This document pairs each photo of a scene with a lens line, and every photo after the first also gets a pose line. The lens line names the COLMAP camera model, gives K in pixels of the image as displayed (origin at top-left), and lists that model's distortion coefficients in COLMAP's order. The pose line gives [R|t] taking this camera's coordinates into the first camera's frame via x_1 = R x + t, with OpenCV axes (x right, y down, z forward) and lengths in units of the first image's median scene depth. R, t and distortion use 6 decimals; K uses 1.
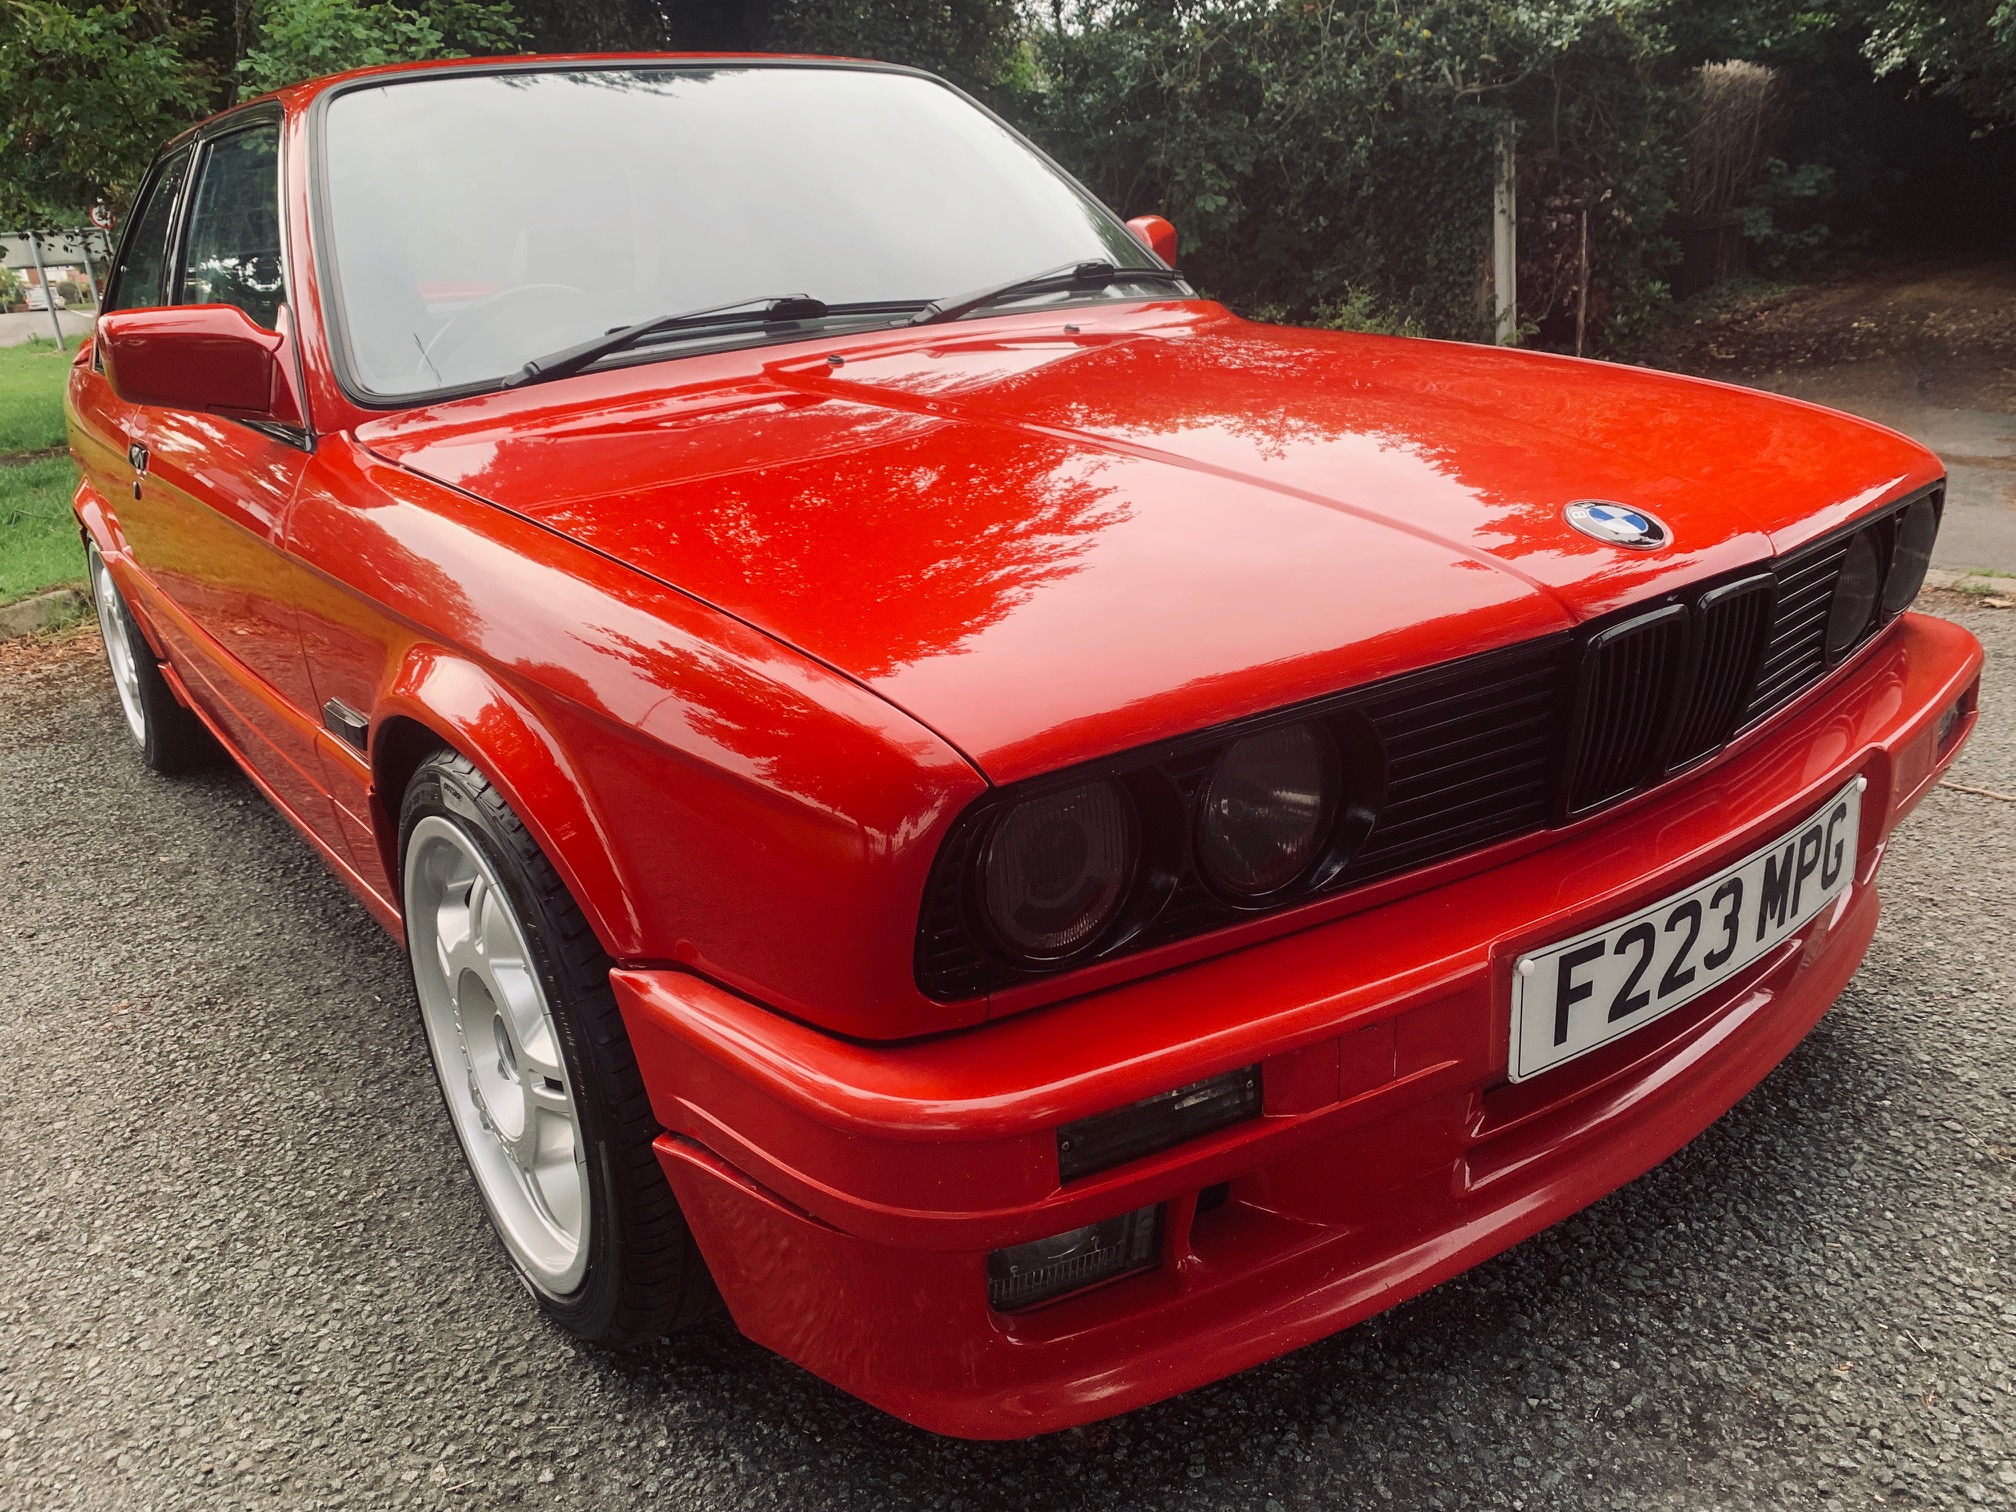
lens RADIAL K [[1552.0, 0, 990.6], [0, 1552.0, 738.6], [0, 0, 1]] dist [0.007371, -0.000624]
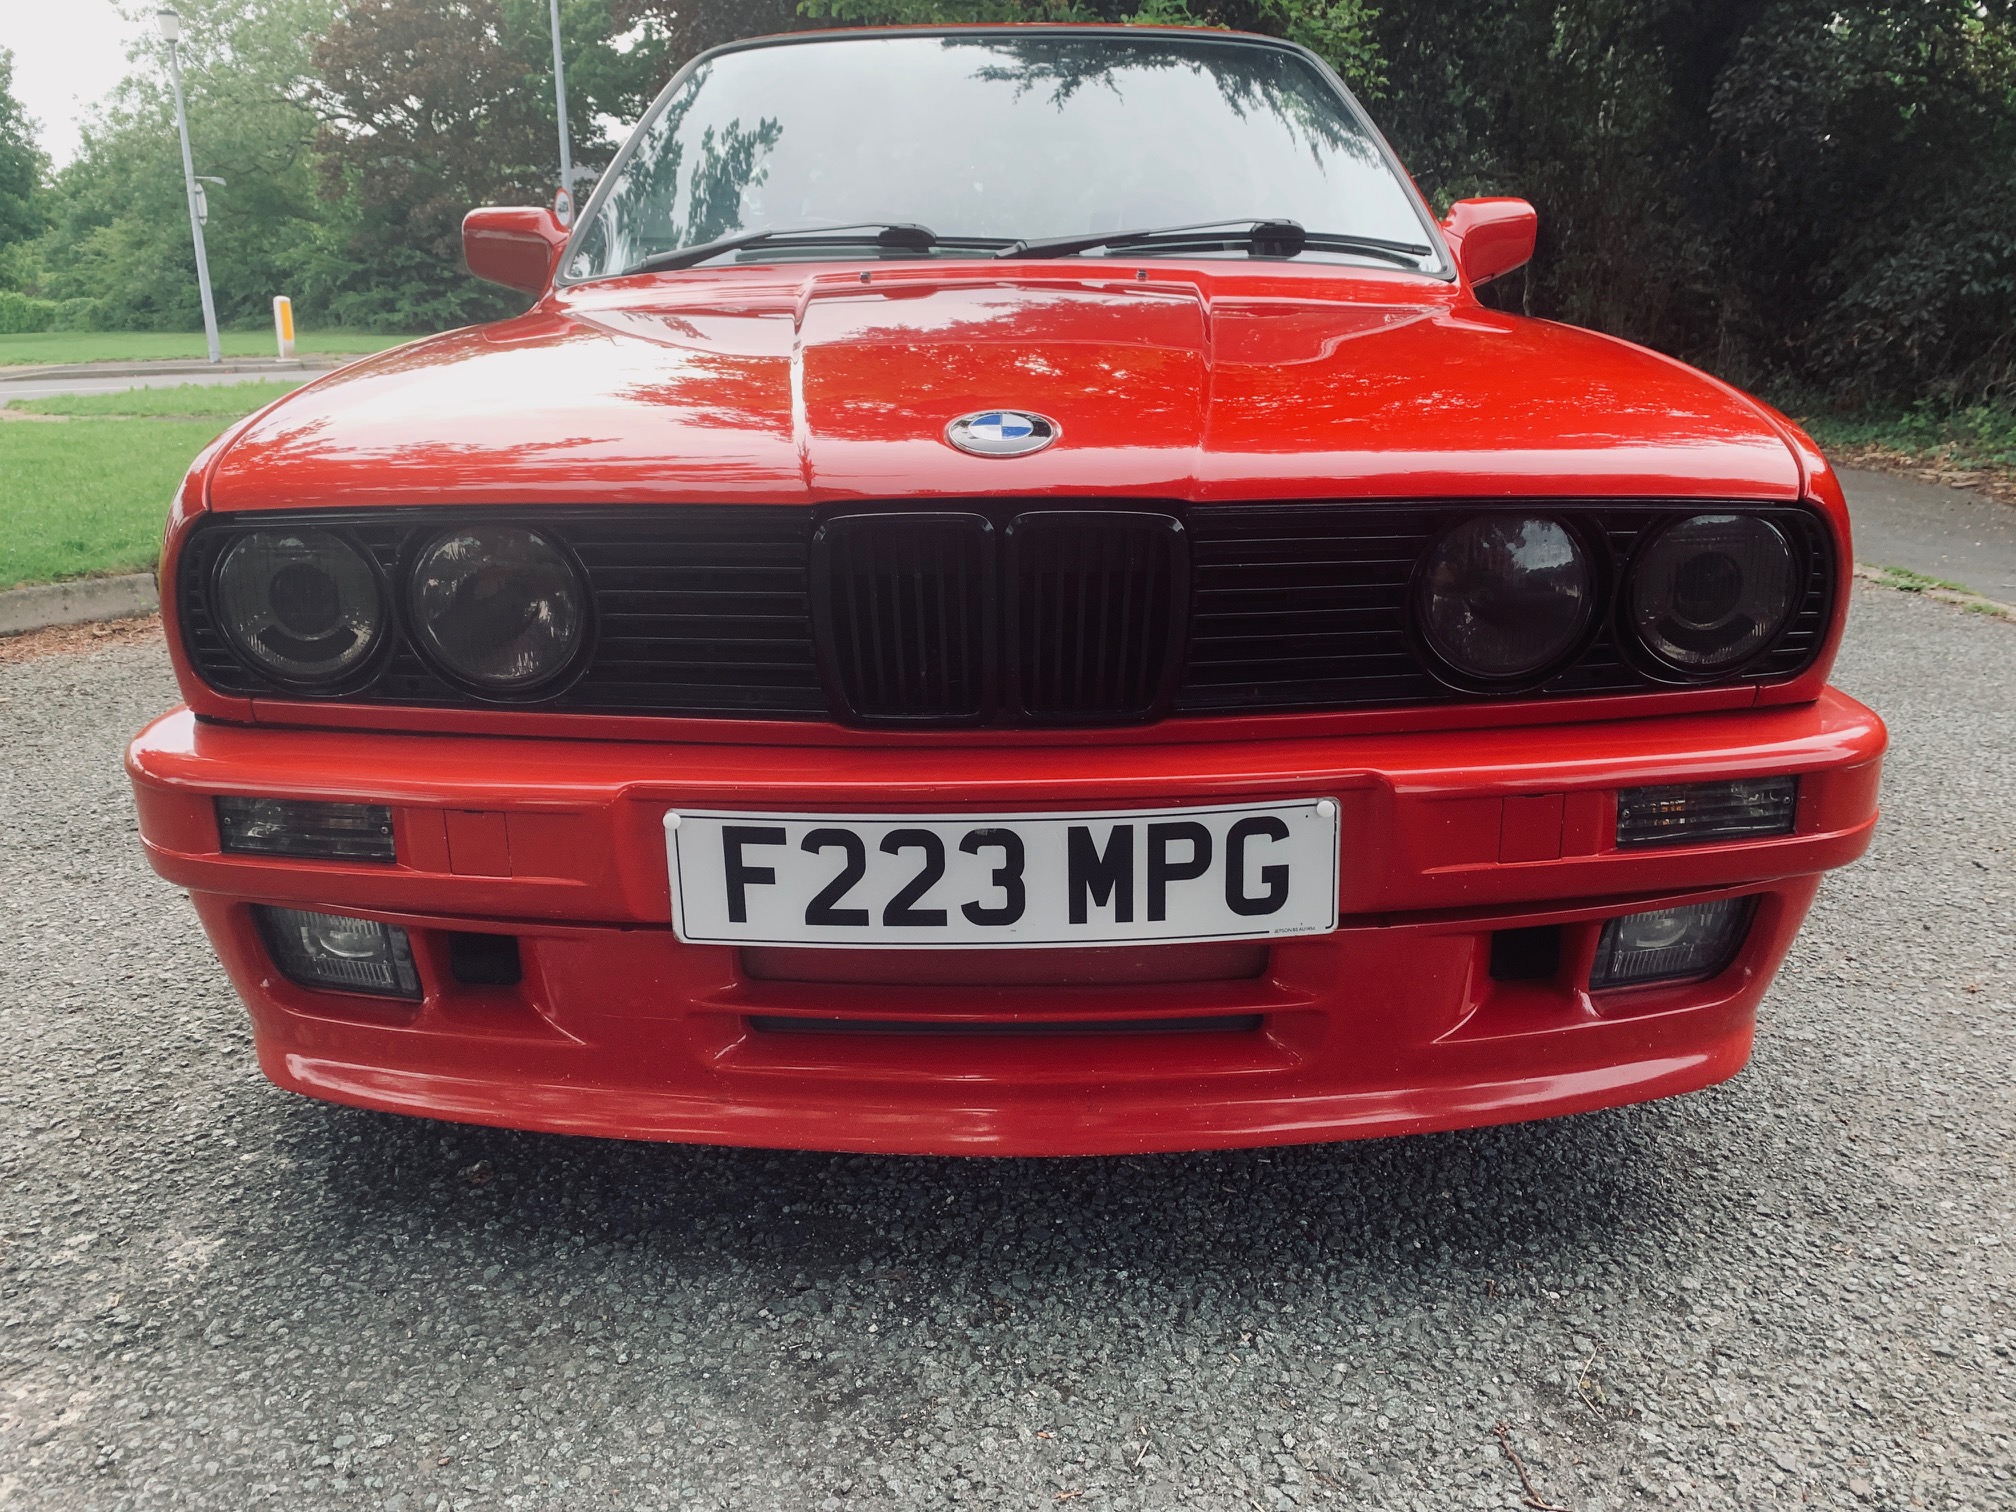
lens RADIAL K [[1549.1, 0, 1005.2], [0, 1549.1, 721.6], [0, 0, 1]] dist [0.020460, -0.015252]
pose [[0.806415, 0.223055, -0.547669, 0.717919], [-0.240929, 0.969710, 0.040188, -0.005740], [0.540045, 0.099541, 0.835729, 0.179225]]
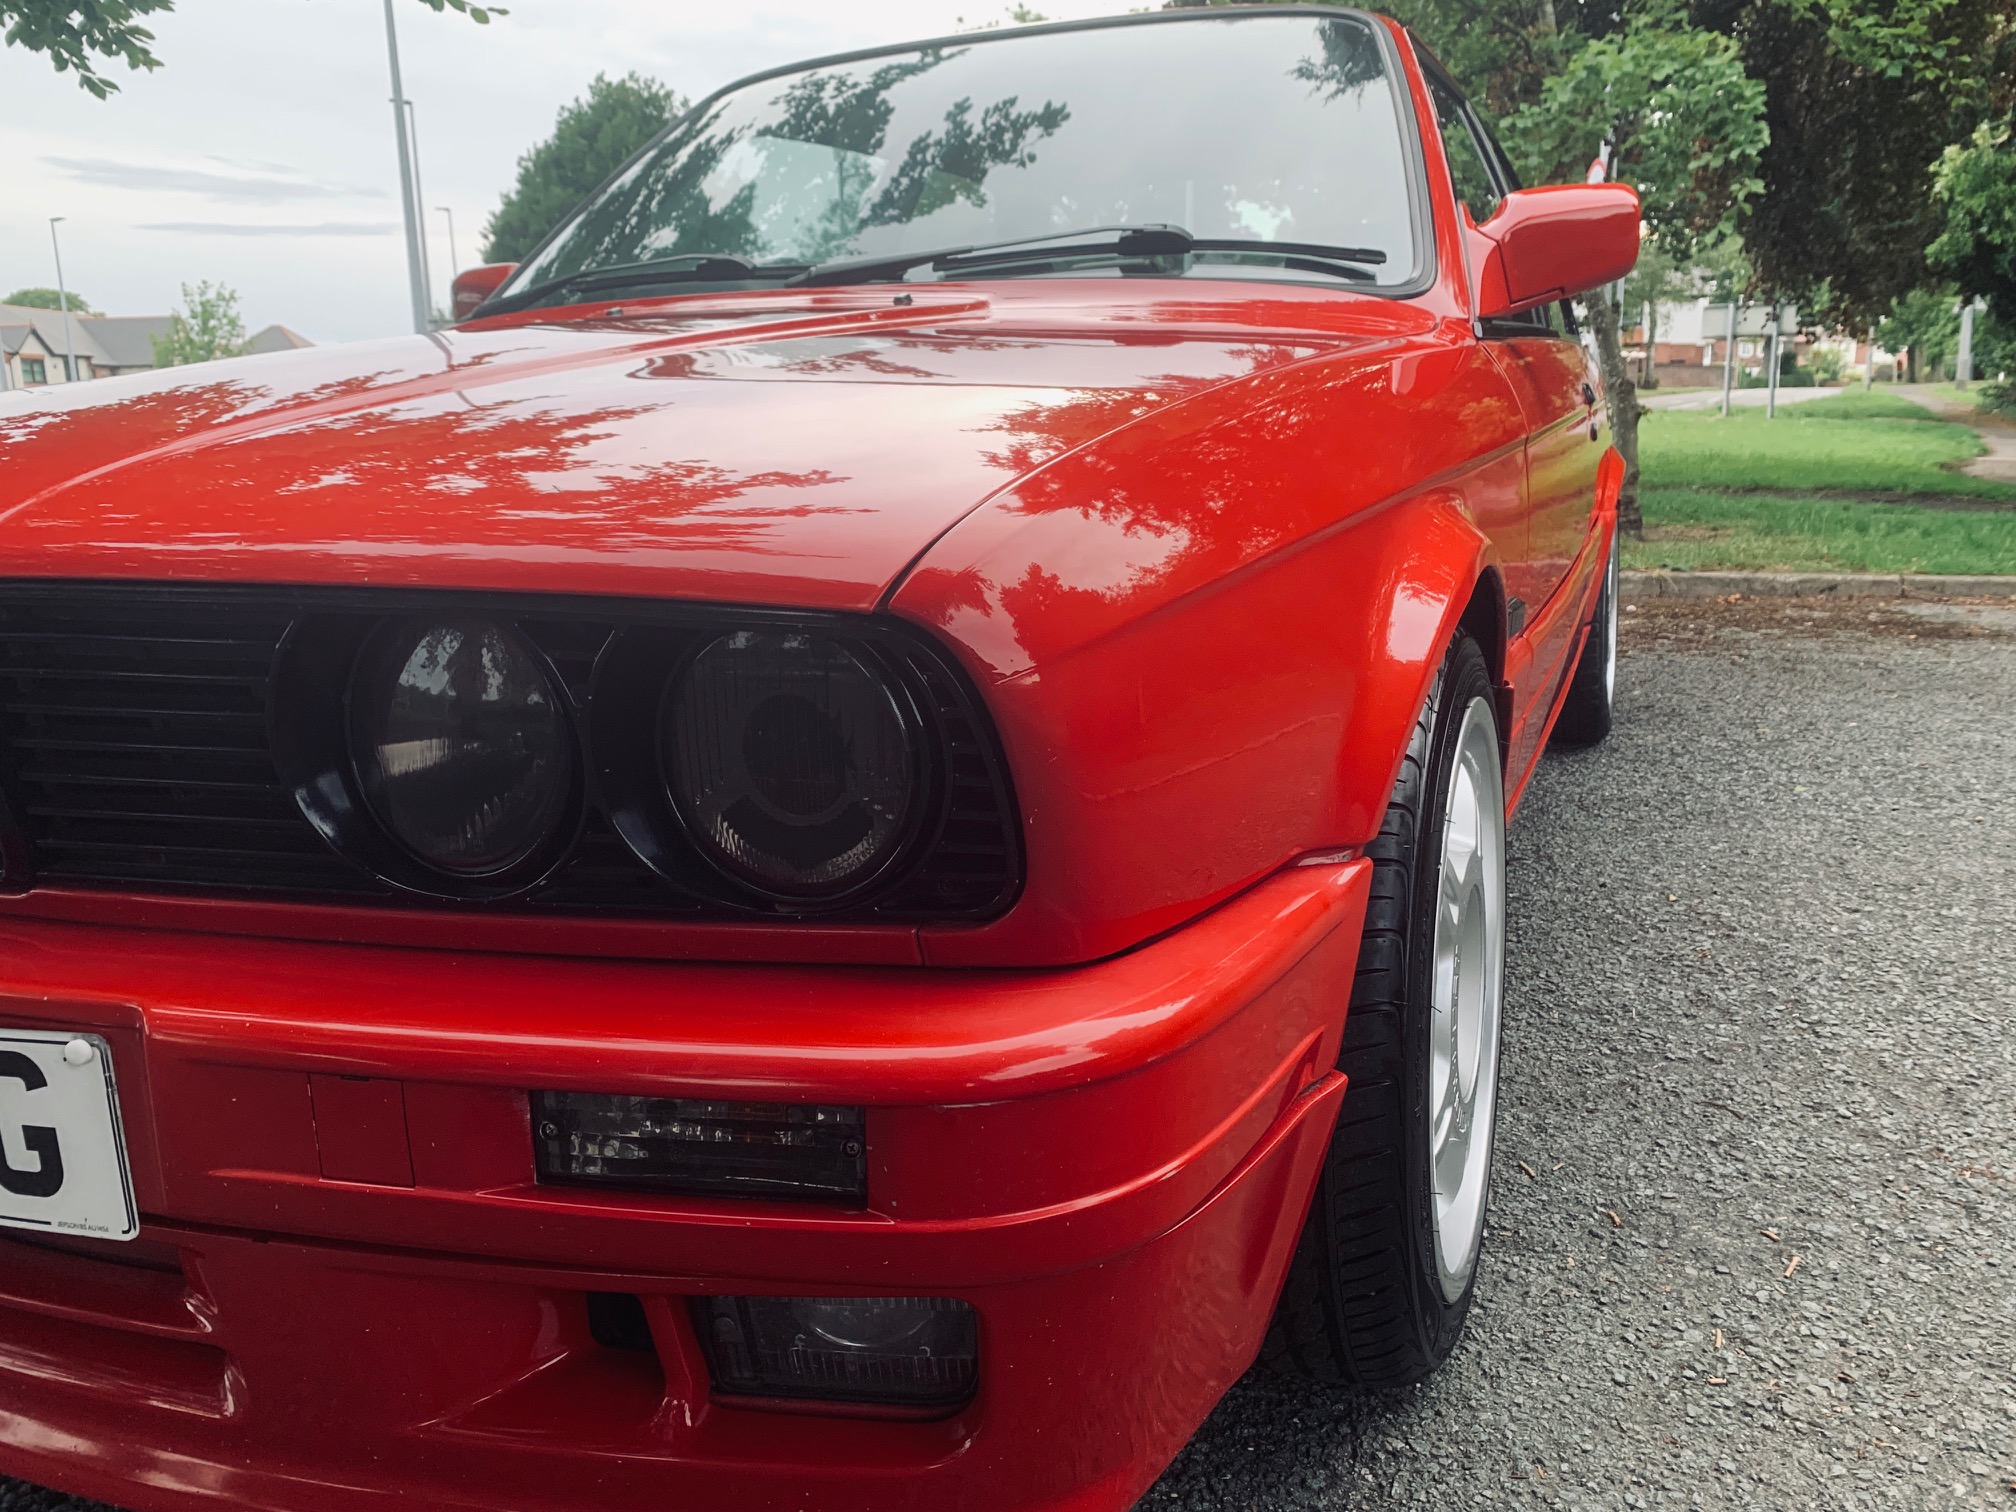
lens RADIAL K [[1543.8, 0, 990.2], [0, 1543.8, 746.1], [0, 0, 1]] dist [0.005525, 0.002134]
pose [[0.513910, 0.253410, -0.819561, 0.937984], [-0.285219, 0.951495, 0.115356, -0.182463], [0.809041, 0.174472, 0.561260, 0.778356]]
